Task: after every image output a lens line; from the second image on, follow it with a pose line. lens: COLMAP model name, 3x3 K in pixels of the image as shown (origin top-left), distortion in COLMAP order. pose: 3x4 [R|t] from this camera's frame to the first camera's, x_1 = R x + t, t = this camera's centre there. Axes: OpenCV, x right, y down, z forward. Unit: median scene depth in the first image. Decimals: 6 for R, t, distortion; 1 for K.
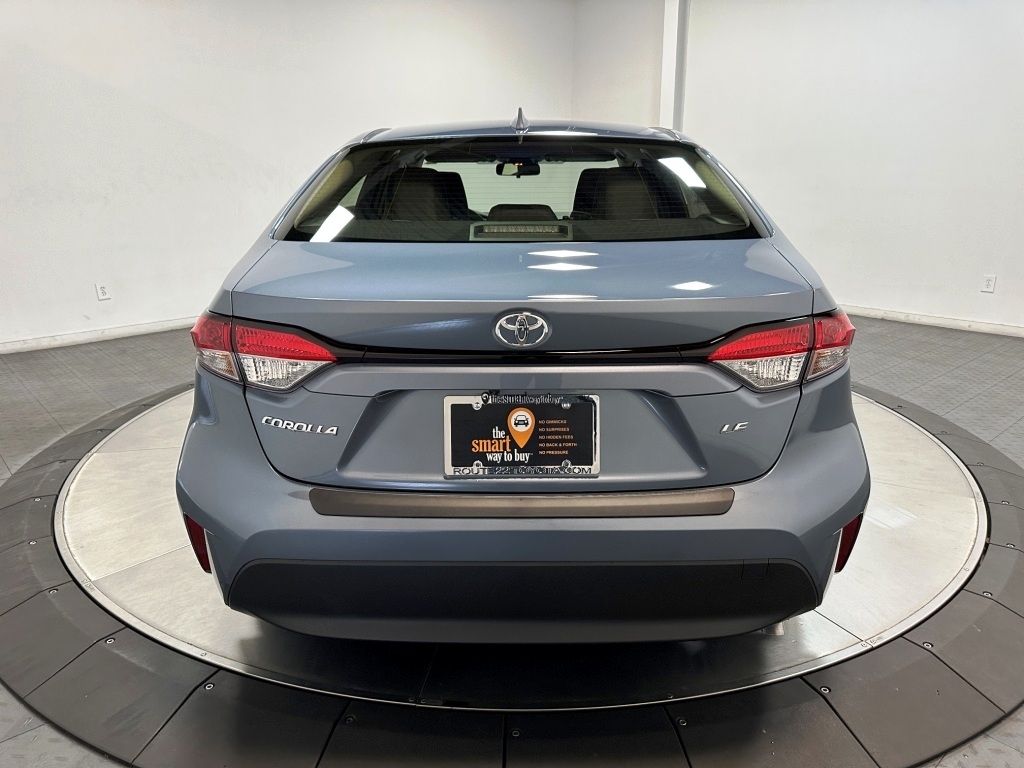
lens RADIAL K [[730.8, 0, 512.0], [0, 730.8, 384.0], [0, 0, 1]] dist [0.075045, -0.140458]
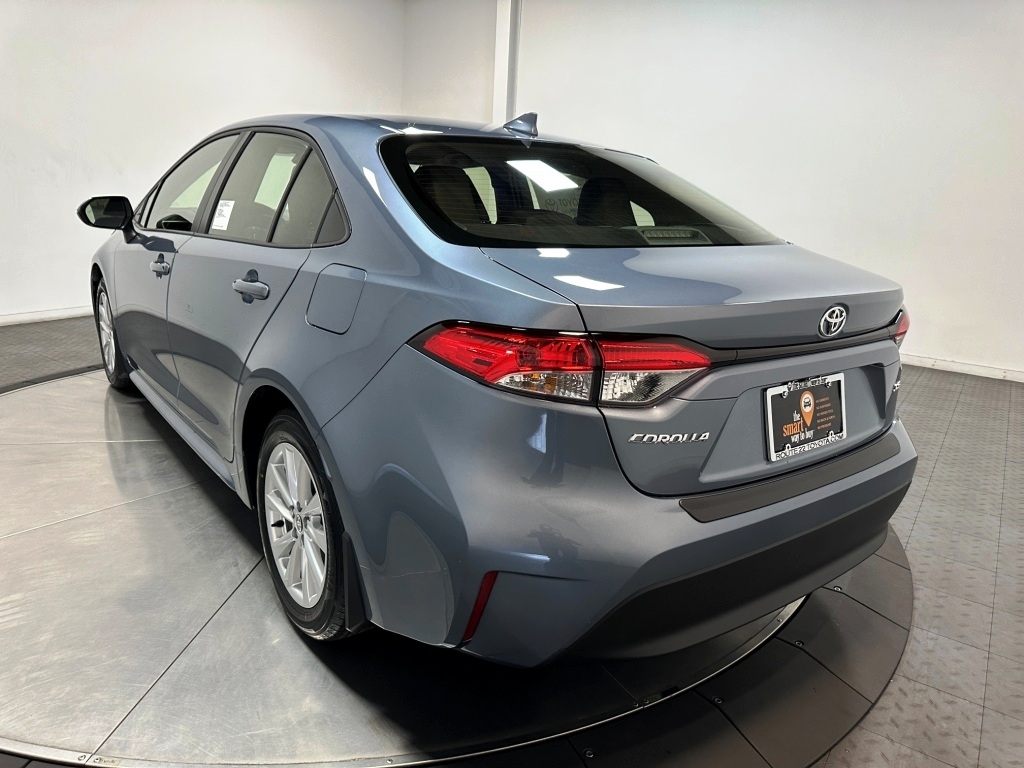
lens RADIAL K [[730.8, 0, 512.0], [0, 730.8, 384.0], [0, 0, 1]] dist [0.075045, -0.140458]
pose [[0.840633, -0.120518, 0.528027, -0.966871], [0.116680, 0.992334, 0.040735, -0.077487], [-0.528888, 0.027367, 0.848250, 0.278163]]
